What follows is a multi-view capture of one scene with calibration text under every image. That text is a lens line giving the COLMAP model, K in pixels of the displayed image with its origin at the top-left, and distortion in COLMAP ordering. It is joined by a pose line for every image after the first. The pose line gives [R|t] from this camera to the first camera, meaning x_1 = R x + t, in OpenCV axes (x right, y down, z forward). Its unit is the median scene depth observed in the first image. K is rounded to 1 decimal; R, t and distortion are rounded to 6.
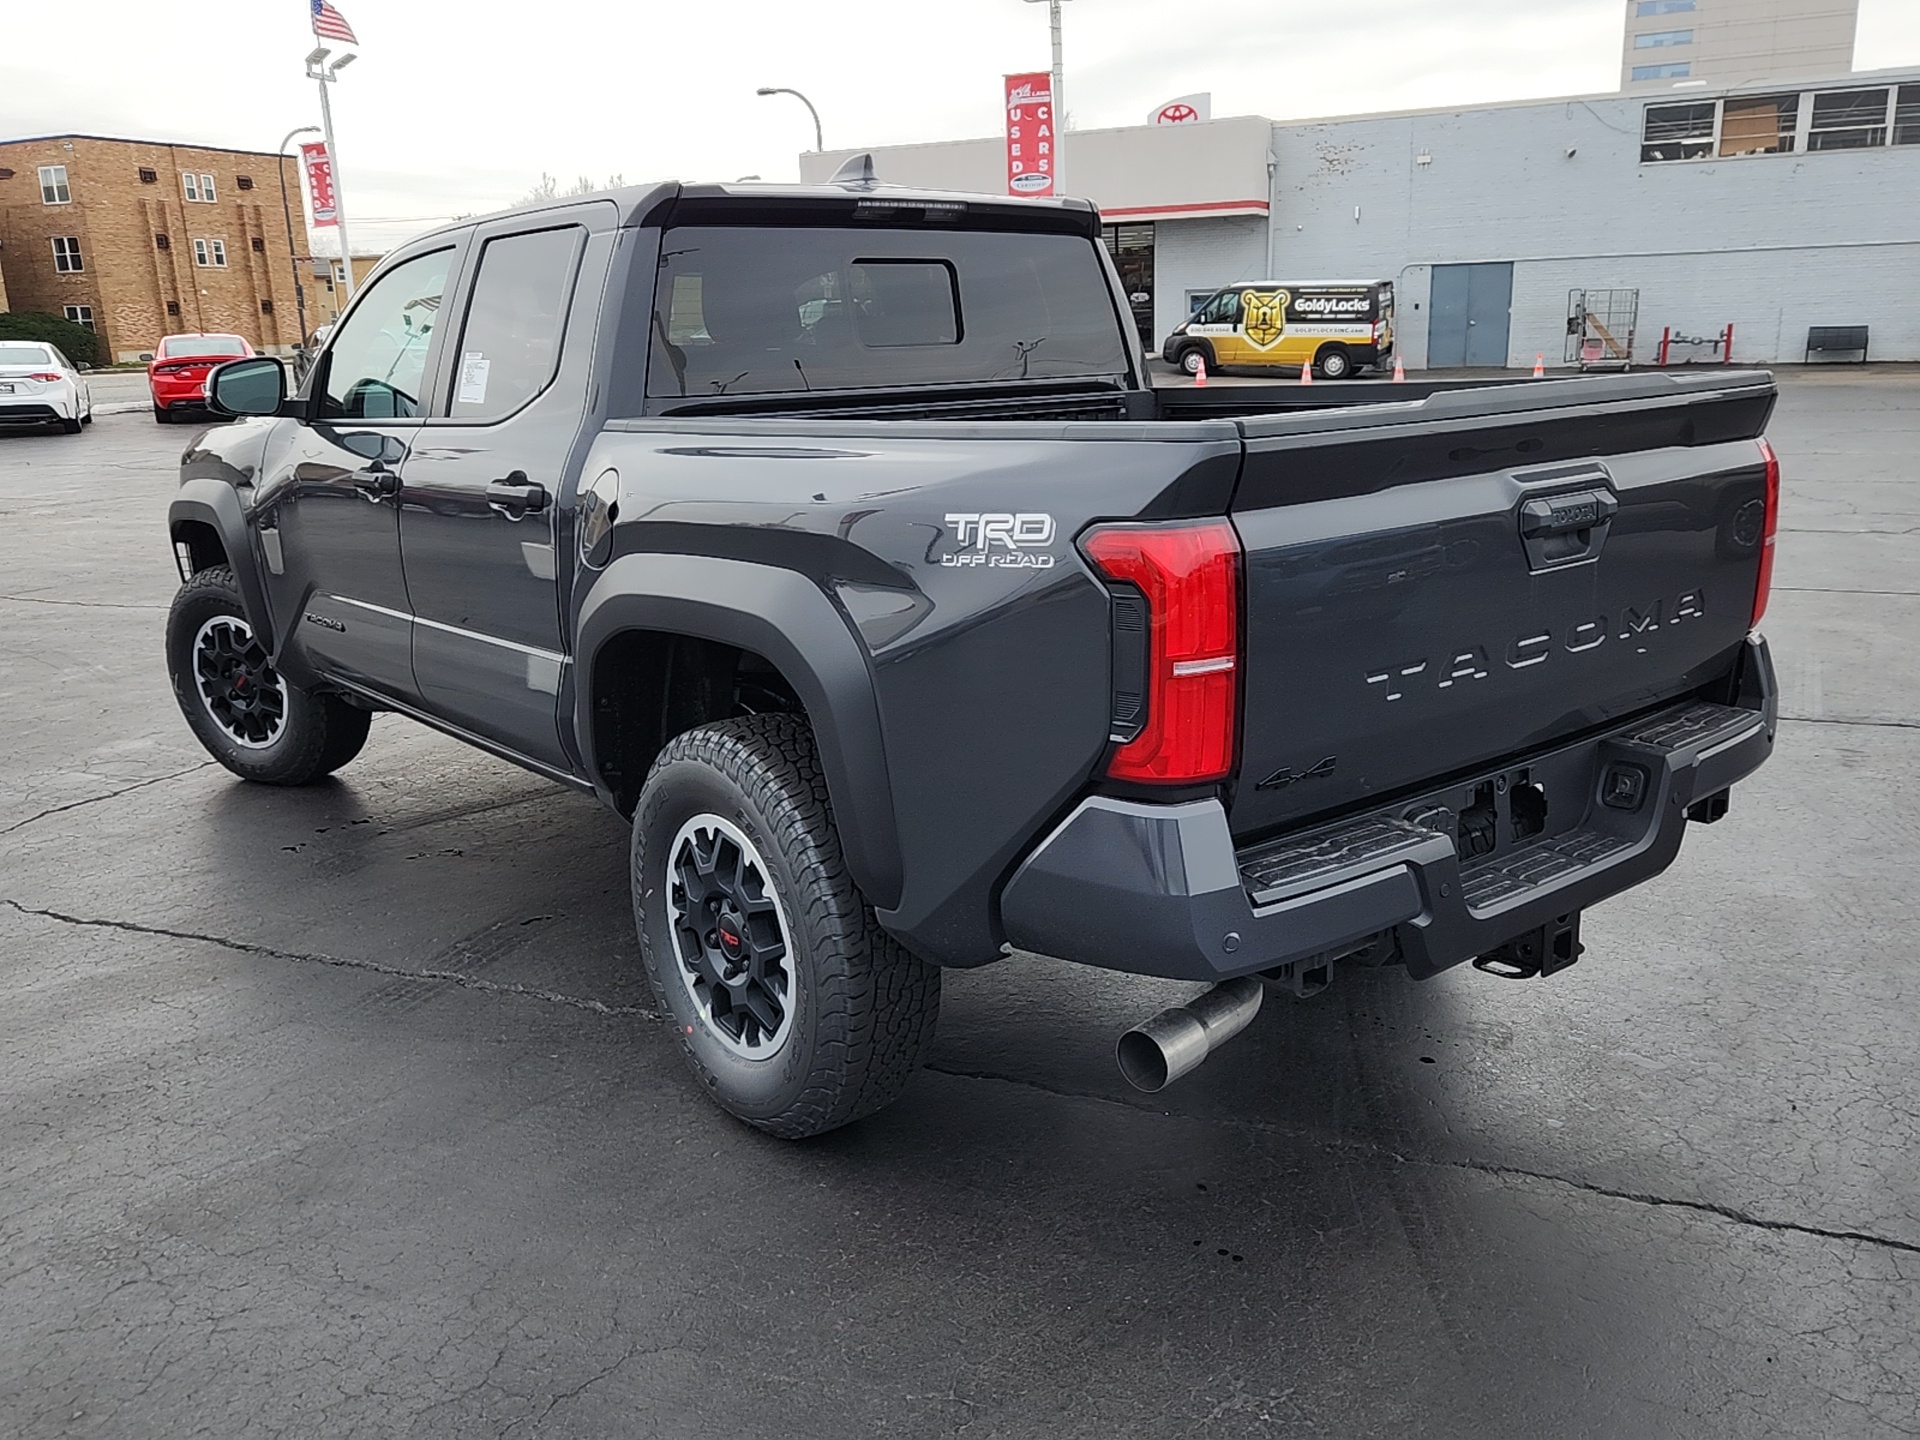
lens RADIAL K [[1604.7, 0, 1023.8], [0, 1604.7, 724.7], [0, 0, 1]] dist [0.085864, -0.061051]
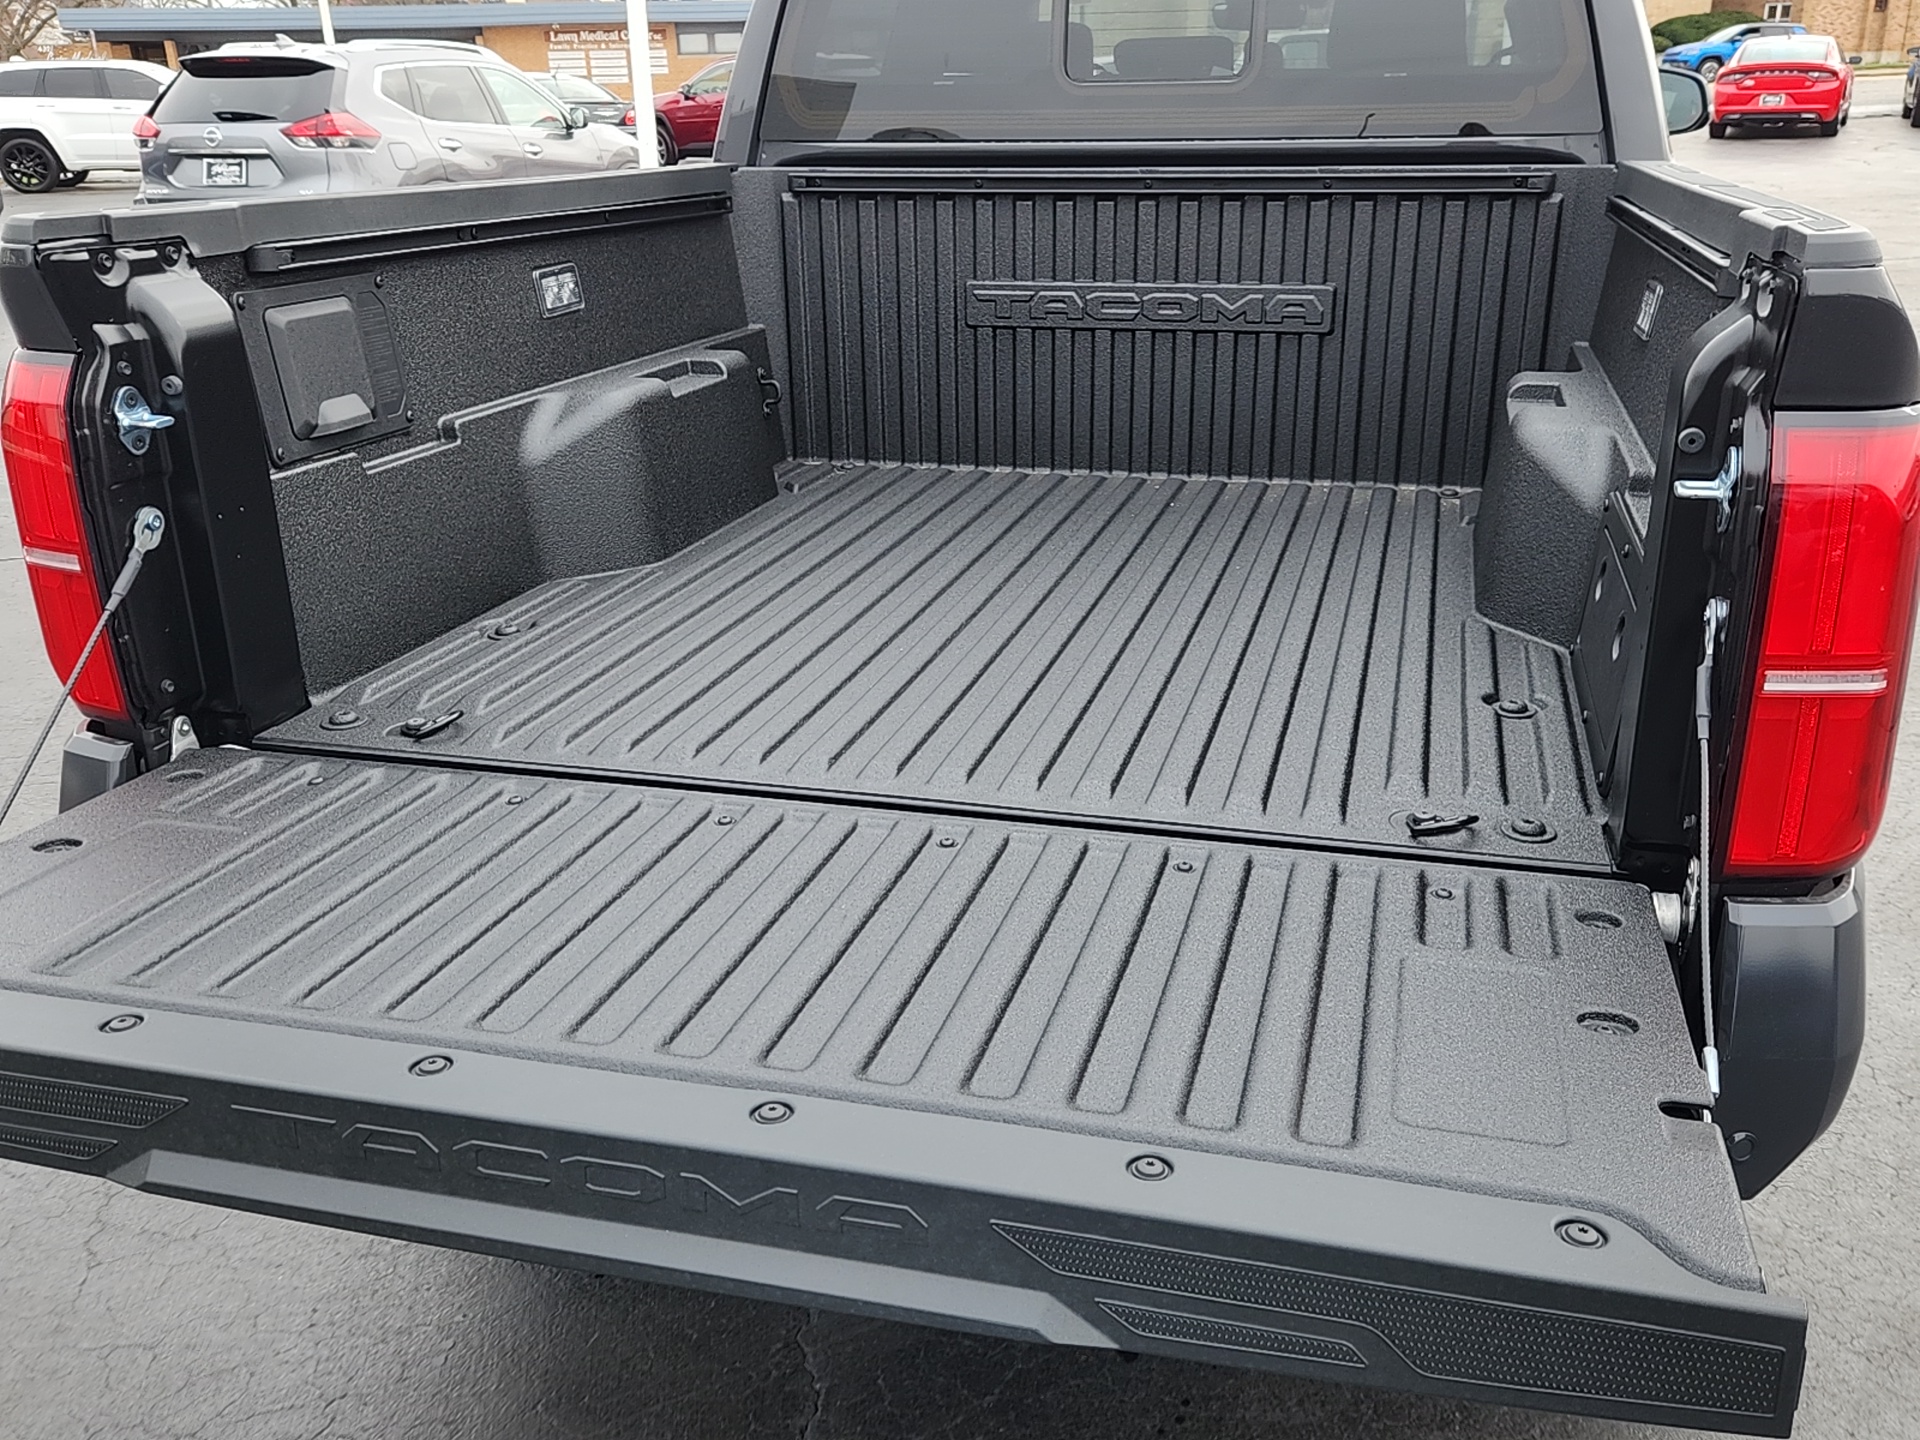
lens RADIAL K [[1712.6, 0, 972.6], [0, 1712.6, 716.1], [0, 0, 1]] dist [0.087529, -0.115726]
pose [[0.555257, 0.309493, -0.771948, 0.819023], [-0.198743, 0.950666, 0.238191, -0.201646], [0.807583, 0.021162, 0.589374, 0.737173]]
